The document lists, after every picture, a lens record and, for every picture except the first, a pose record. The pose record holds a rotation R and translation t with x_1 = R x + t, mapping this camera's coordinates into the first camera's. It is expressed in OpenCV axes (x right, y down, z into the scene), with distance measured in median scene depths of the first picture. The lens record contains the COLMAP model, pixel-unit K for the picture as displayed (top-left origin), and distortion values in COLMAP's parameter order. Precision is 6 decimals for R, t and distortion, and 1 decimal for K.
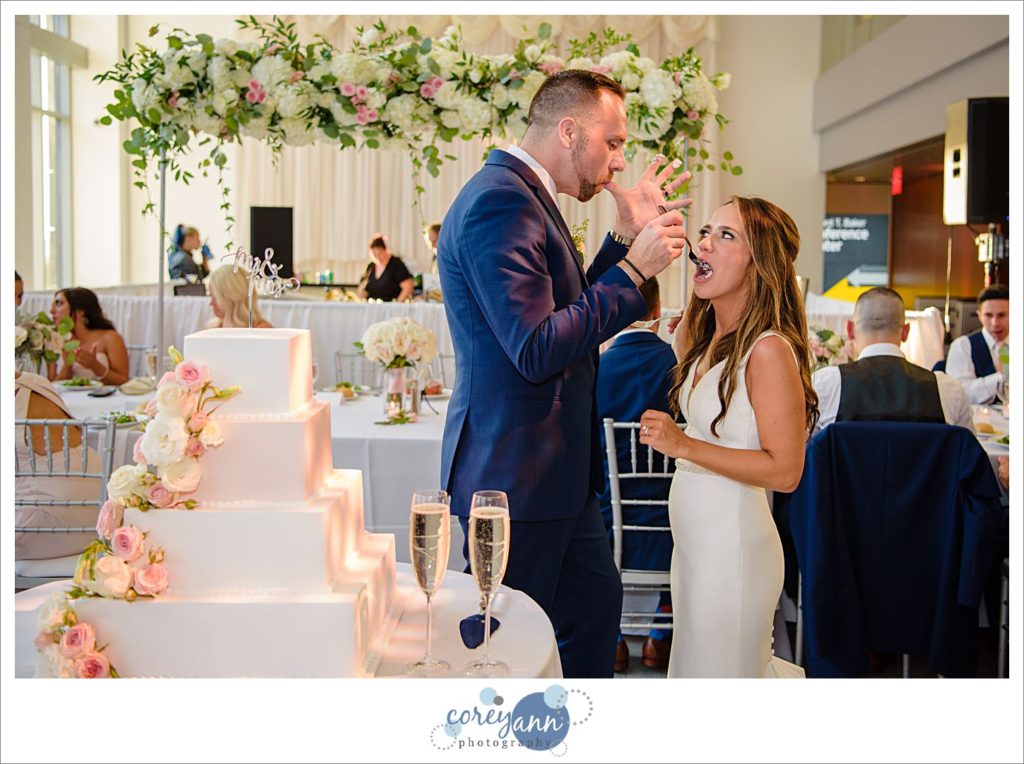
lens RADIAL K [[1194.9, 0, 545.0], [0, 1194.9, 315.2], [0, 0, 1]] dist [0.071153, 0.000000]
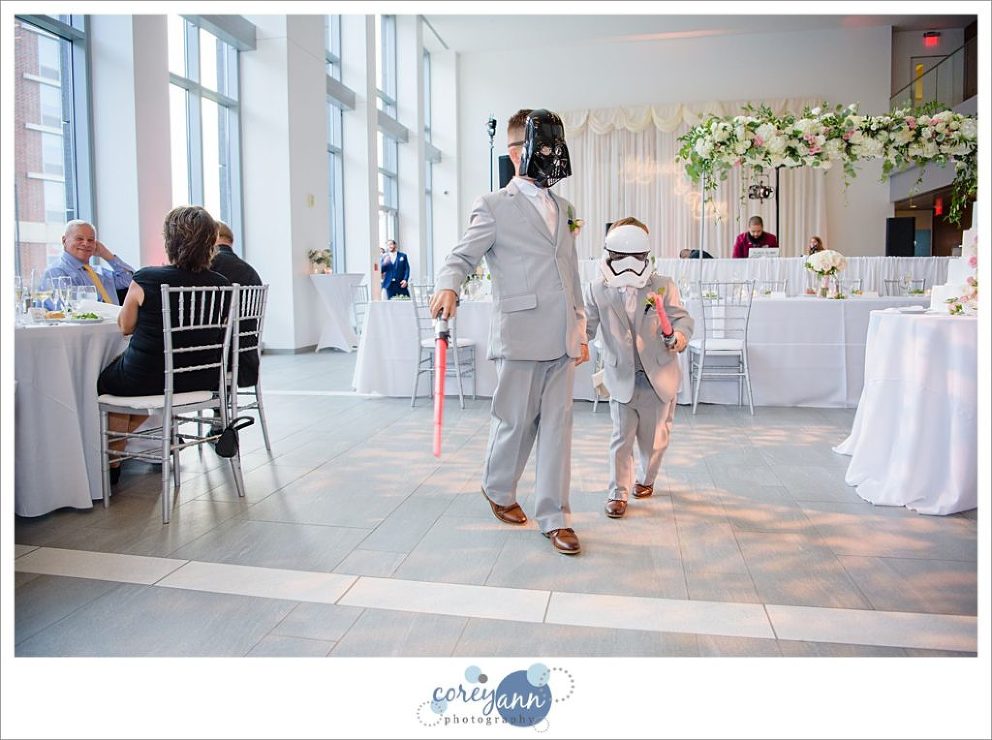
lens RADIAL K [[762.9, 0, 490.7], [0, 762.9, 363.0], [0, 0, 1]] dist [-0.052005, 0.006522]
pose [[0.980887, -0.007800, -0.194419, -0.442991], [0.019415, 0.998133, 0.057907, 0.110775], [0.193605, -0.060575, 0.979208, -0.381966]]
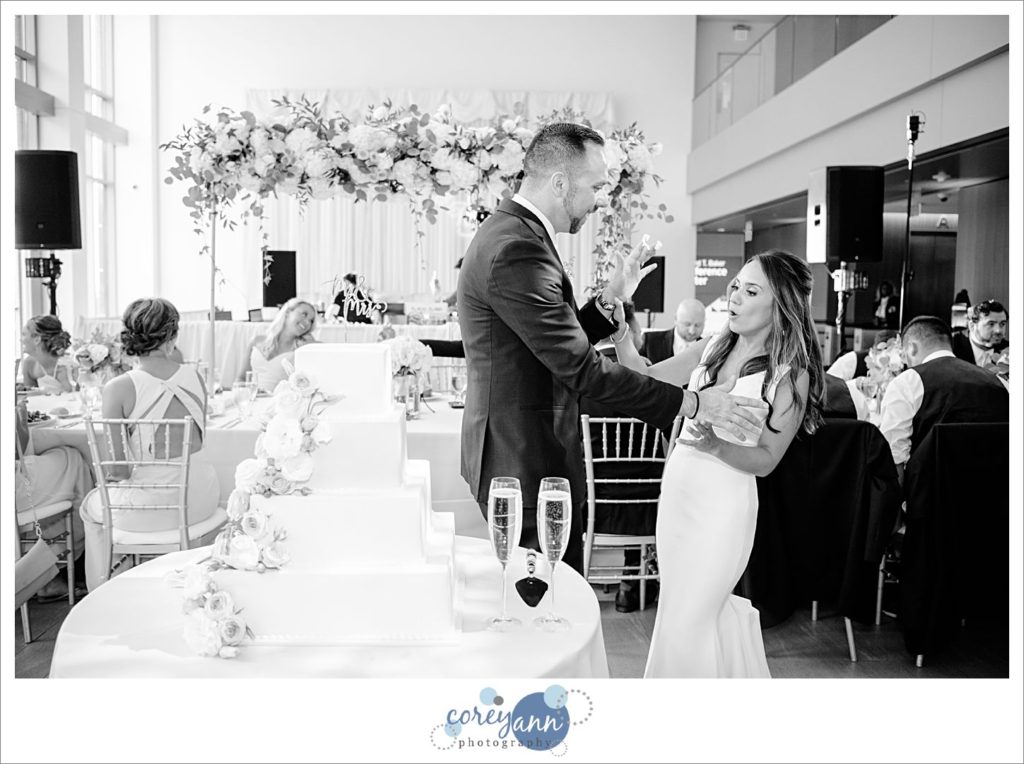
lens RADIAL K [[914.5, 0, 517.8], [0, 914.5, 348.4], [0, 0, 1]] dist [-0.019280, -0.001062]
pose [[0.998831, -0.006952, 0.047831, -0.048935], [0.006236, 0.999867, 0.015093, 0.001358], [-0.047930, -0.014778, 0.998741, 0.035128]]
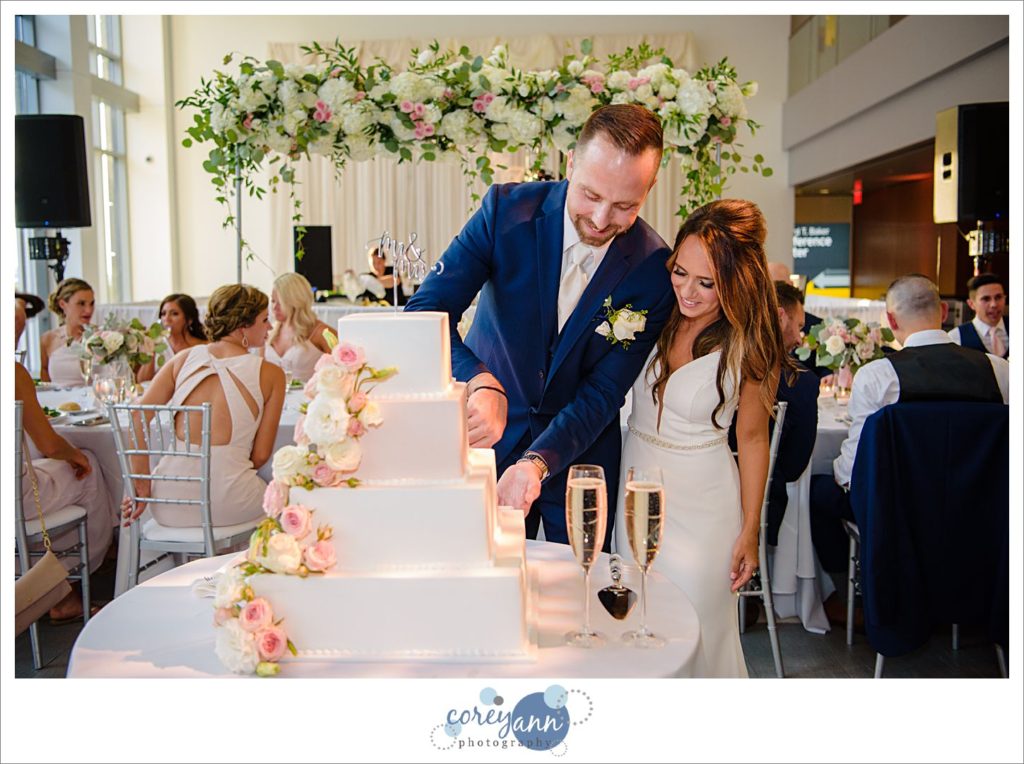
lens RADIAL K [[1050.0, 0, 506.3], [0, 1050.0, 352.1], [0, 0, 1]] dist [0.033973, 0.000000]
pose [[0.999413, -0.021849, -0.026389, -0.053357], [0.022581, 0.999360, 0.027758, 0.009464], [0.025766, -0.028338, 0.999266, 0.044283]]
